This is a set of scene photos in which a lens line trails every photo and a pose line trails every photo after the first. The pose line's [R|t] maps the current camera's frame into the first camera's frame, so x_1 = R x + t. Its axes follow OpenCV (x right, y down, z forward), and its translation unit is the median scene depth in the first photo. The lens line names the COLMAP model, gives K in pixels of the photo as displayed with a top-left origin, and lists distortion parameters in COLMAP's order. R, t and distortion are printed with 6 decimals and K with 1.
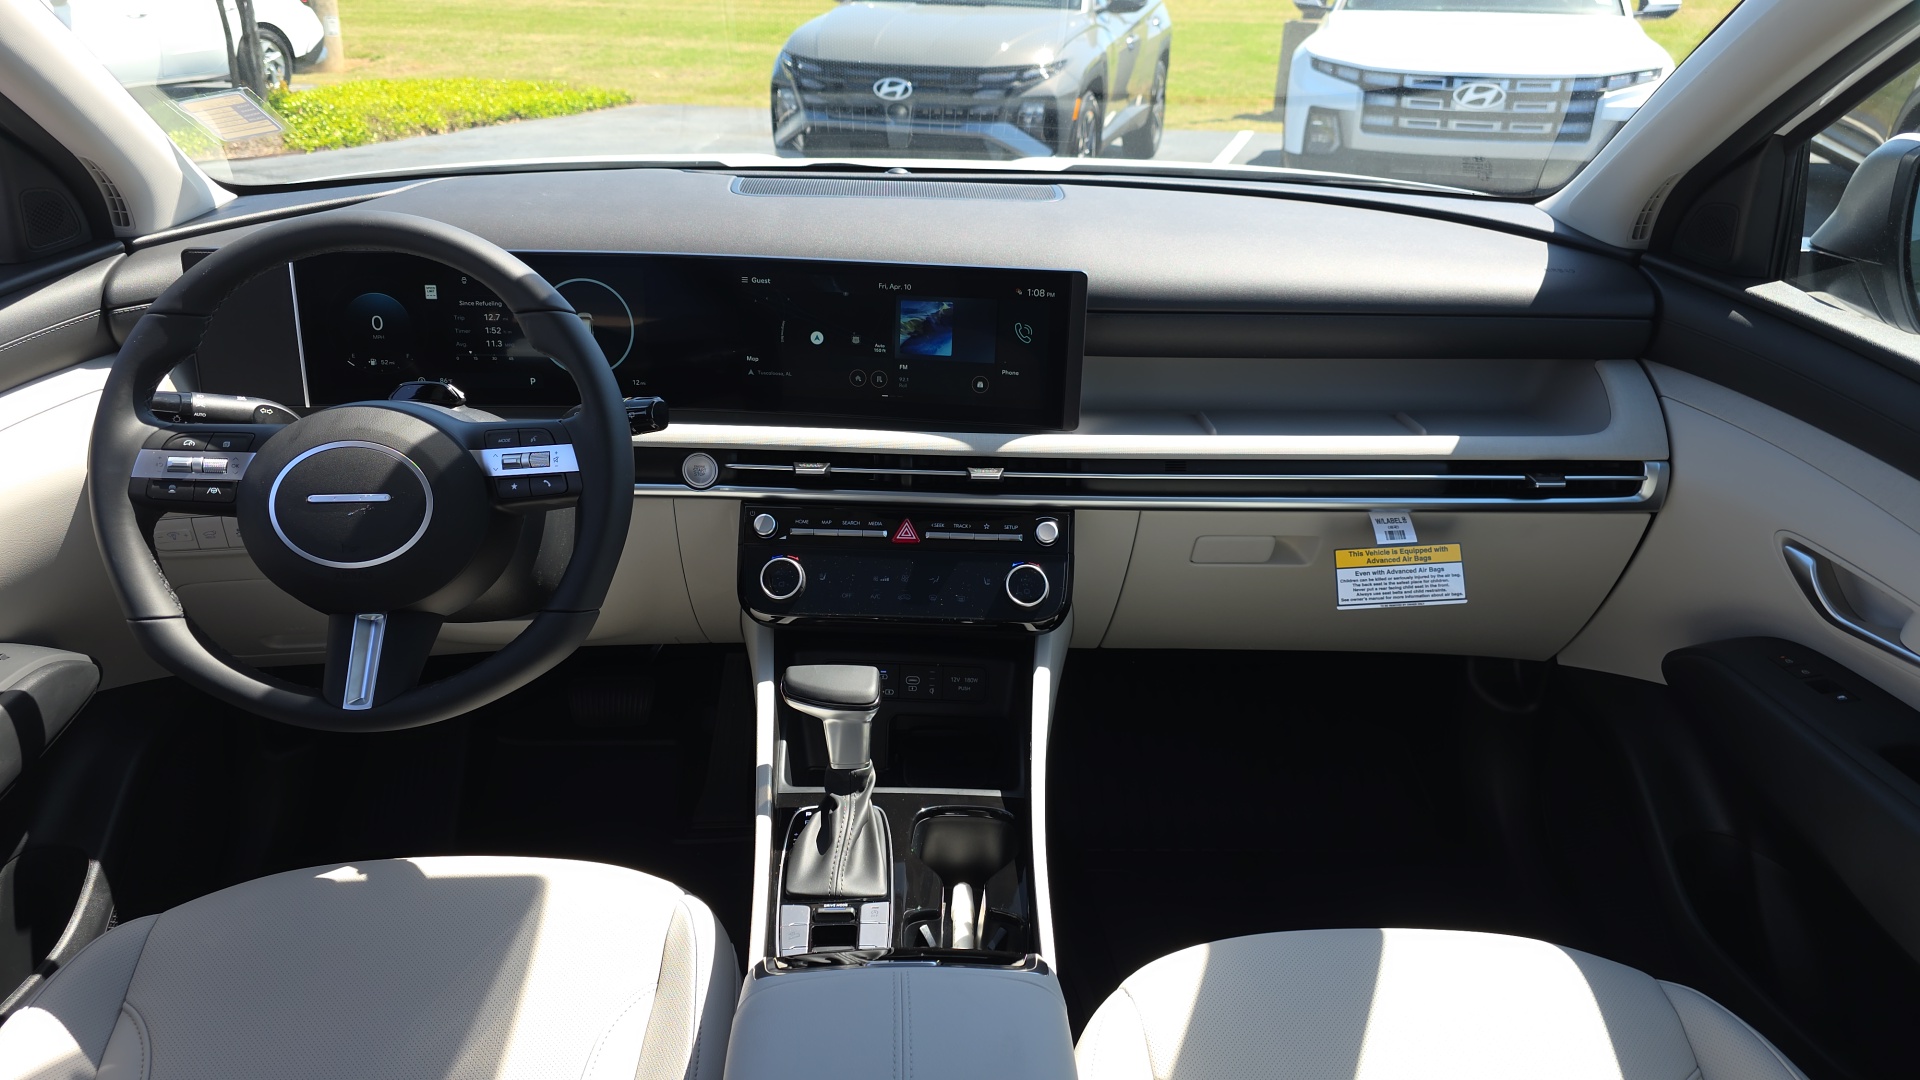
lens RADIAL K [[1292.4, 0, 940.3], [0, 1292.4, 518.6], [0, 0, 1]] dist [0.059868, -0.061317]
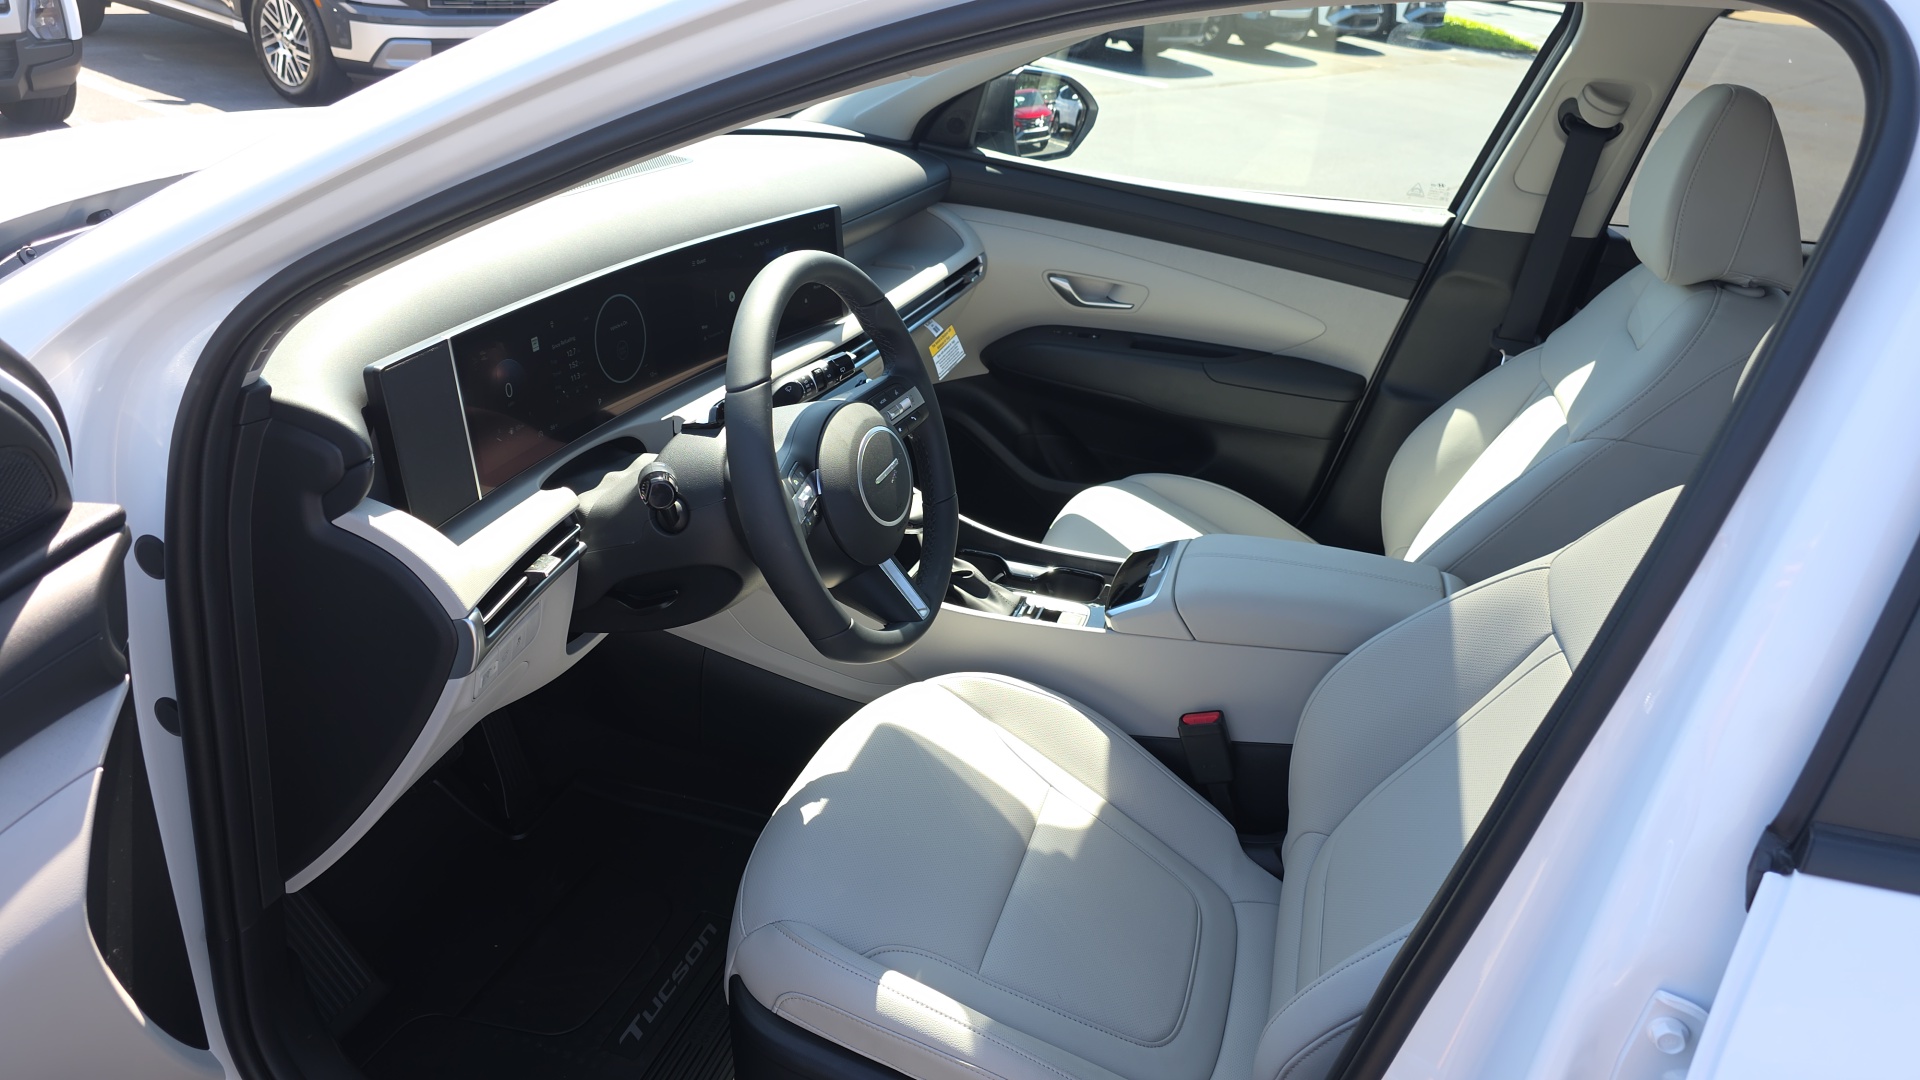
lens RADIAL K [[1292.4, 0, 957.0], [0, 1292.4, 529.3], [0, 0, 1]] dist [0.059868, -0.061317]
pose [[0.322933, -0.394052, 0.860487, -1.207165], [0.282917, 0.907819, 0.309551, -0.268324], [-0.903146, 0.143482, 0.404648, 0.337663]]
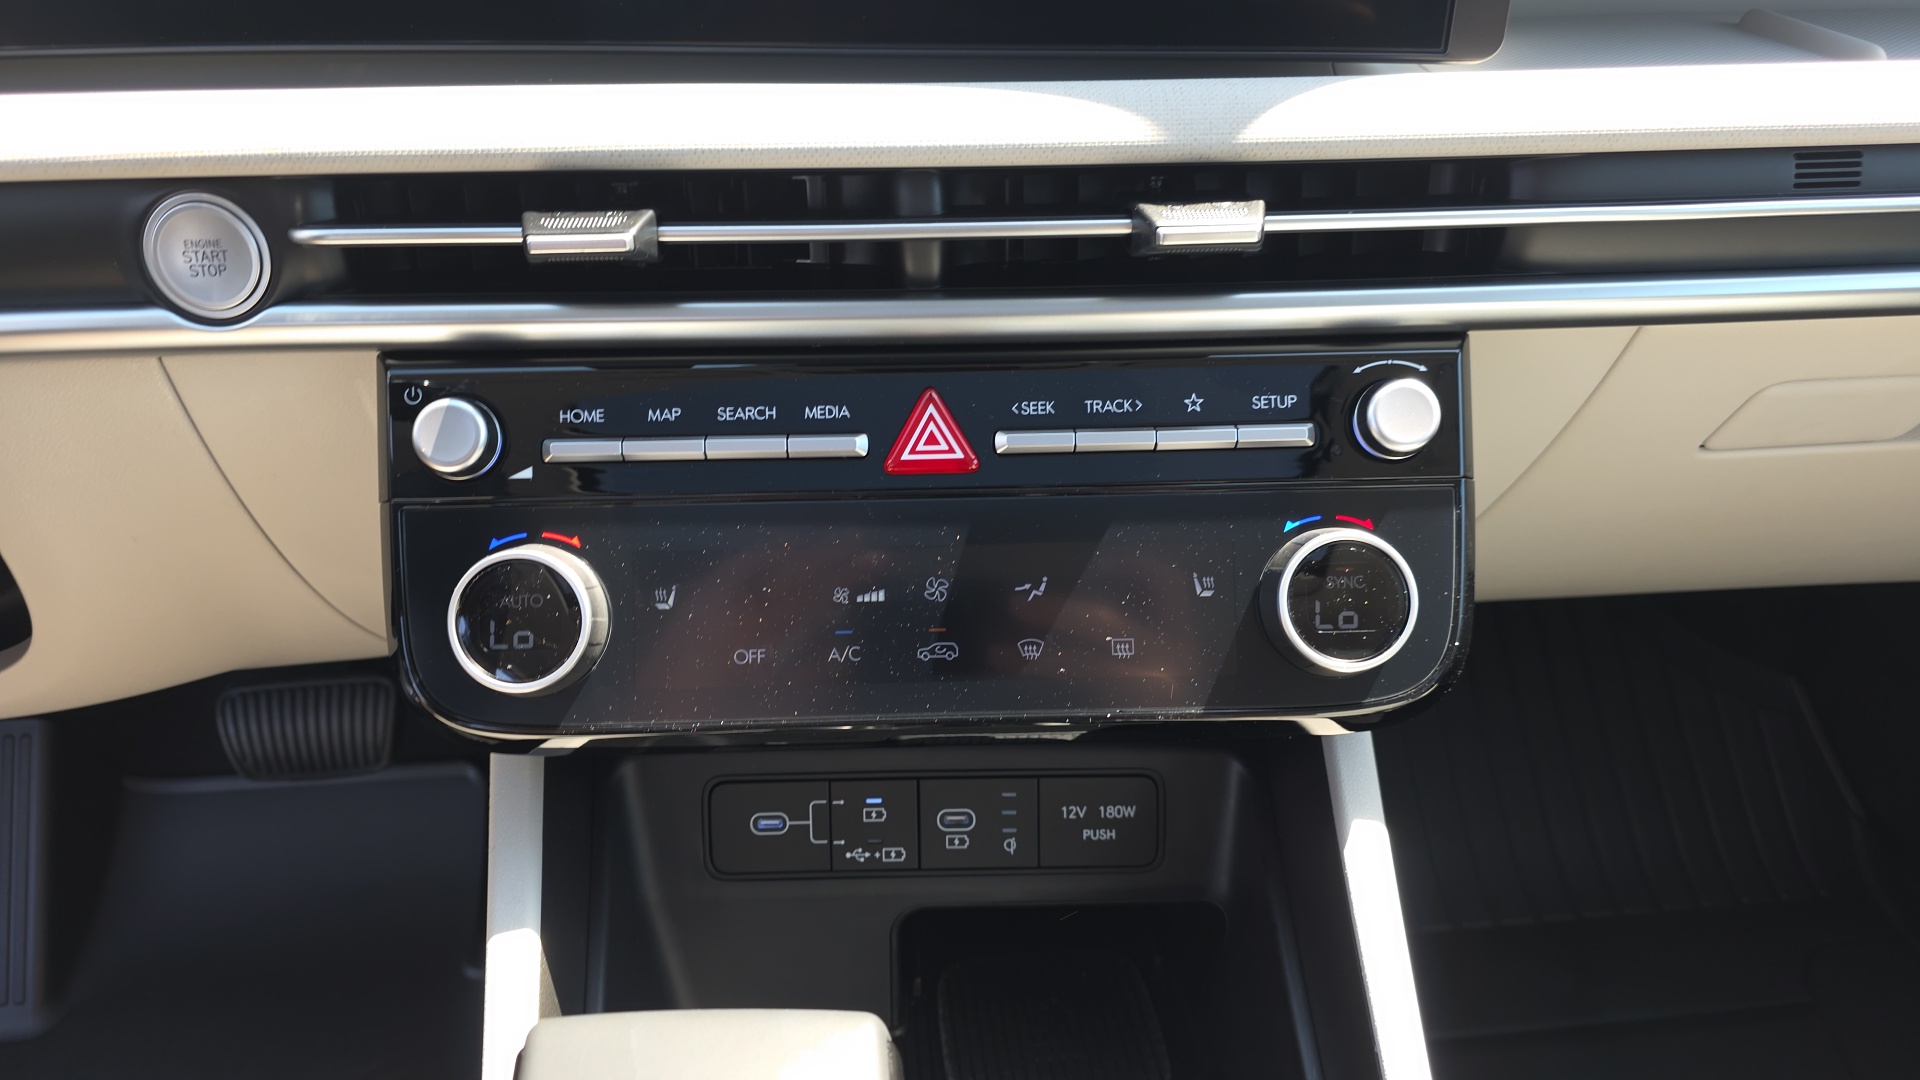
lens RADIAL K [[1292.4, 0, 944.3], [0, 1292.4, 542.9], [0, 0, 1]] dist [0.059868, -0.061317]
pose [[0.997650, -0.055226, 0.040550, -0.037065], [0.045827, 0.977842, 0.204268, -0.026964], [-0.050932, -0.201930, 0.978075, 0.697211]]
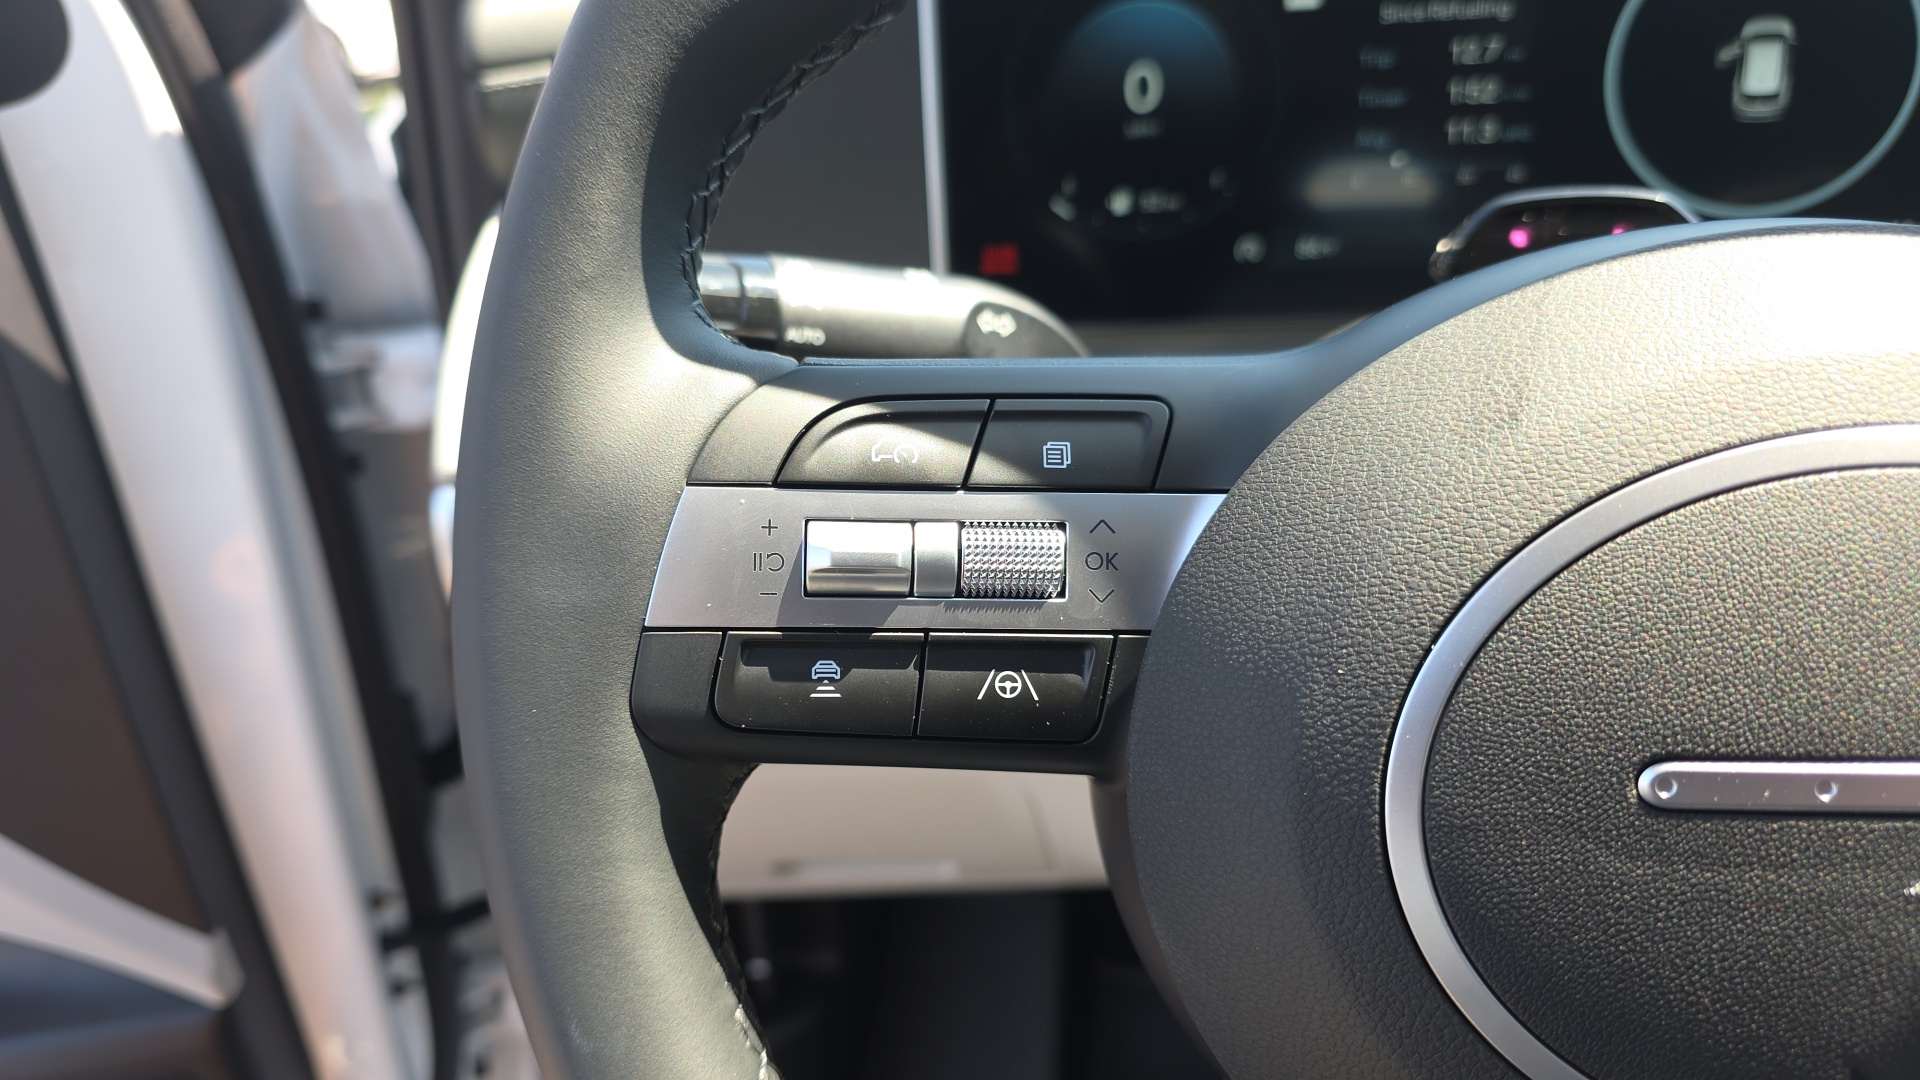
lens RADIAL K [[1292.4, 0, 949.1], [0, 1292.4, 553.1], [0, 0, 1]] dist [0.059868, -0.061317]
pose [[0.980868, 0.007249, -0.194540, -0.404456], [0.003035, 0.998616, 0.052514, -0.040359], [0.194651, -0.052099, 0.979488, 0.618610]]
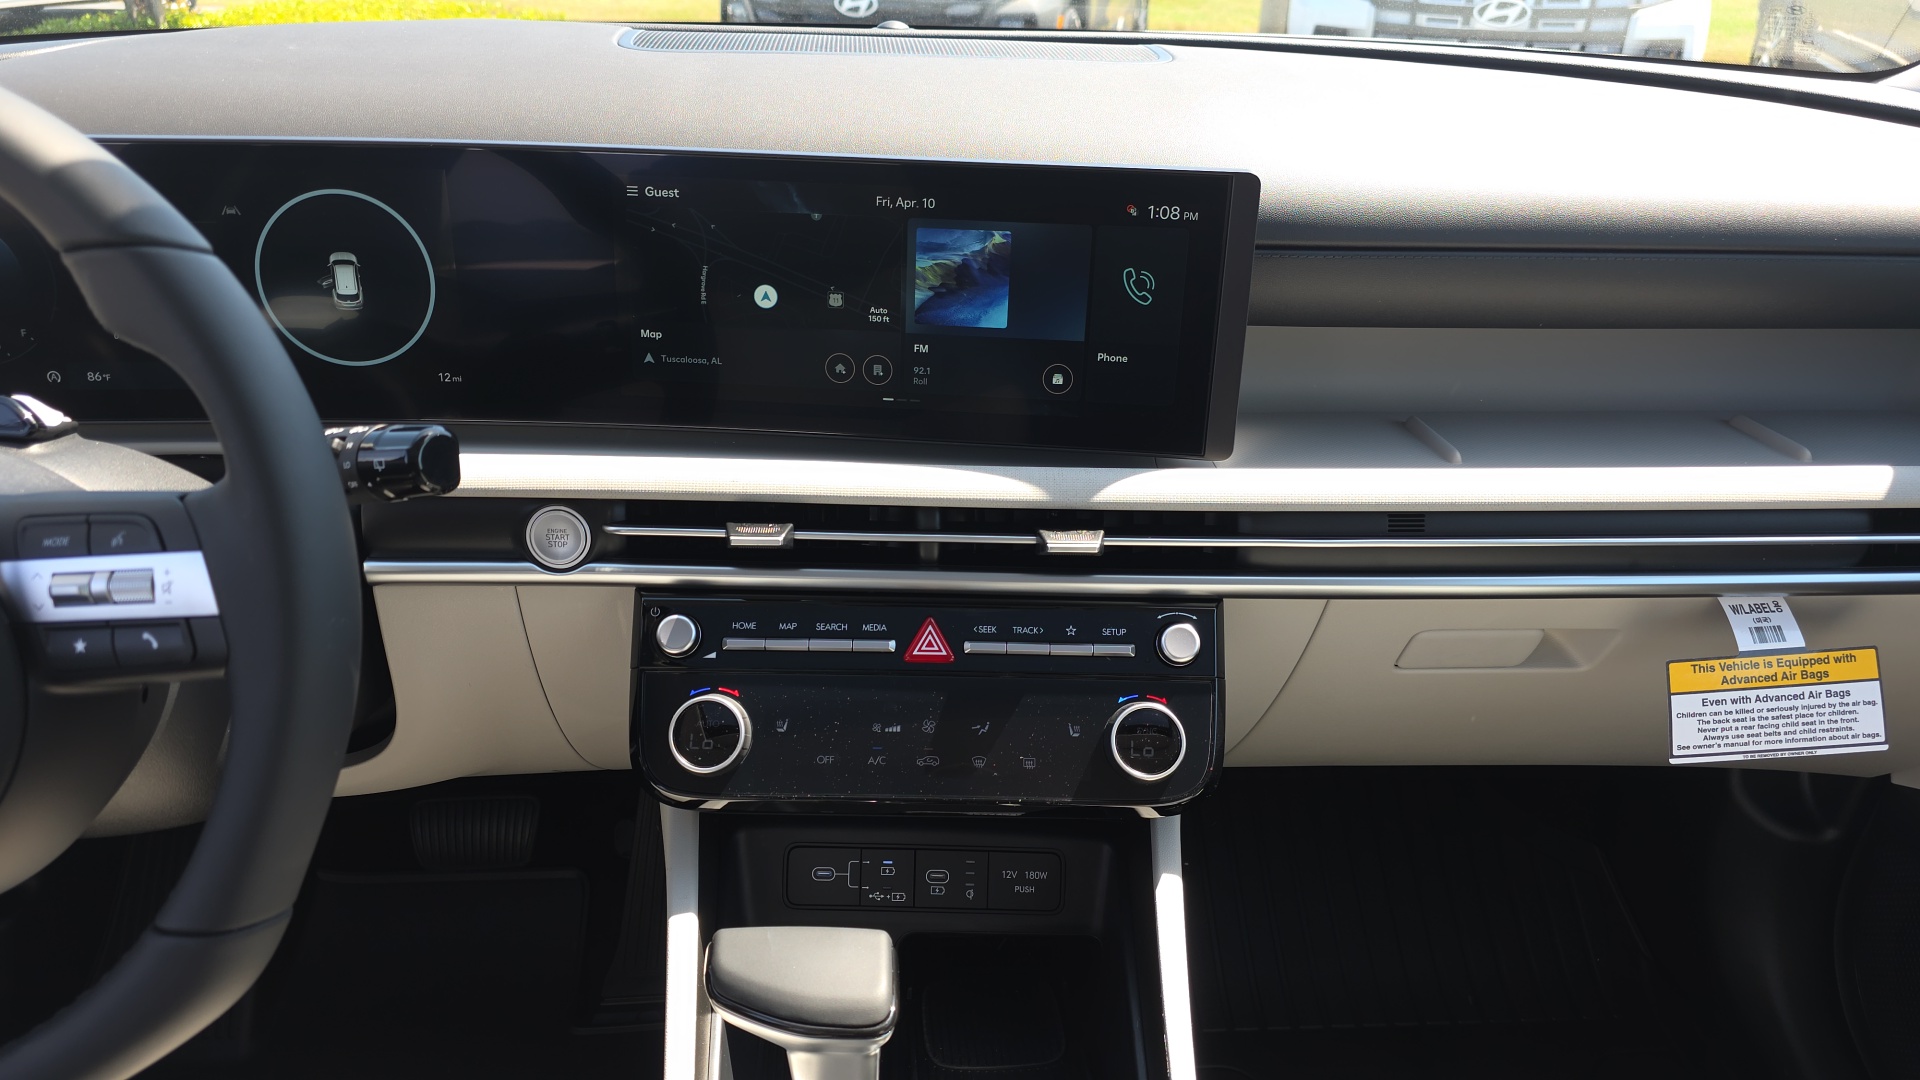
lens RADIAL K [[1292.4, 0, 952.8], [0, 1292.4, 539.1], [0, 0, 1]] dist [0.059868, -0.061317]
pose [[0.999252, -0.010035, 0.037337, -0.036932], [0.007866, 0.998298, 0.057787, -0.067718], [-0.037853, -0.057450, 0.997630, 0.436689]]
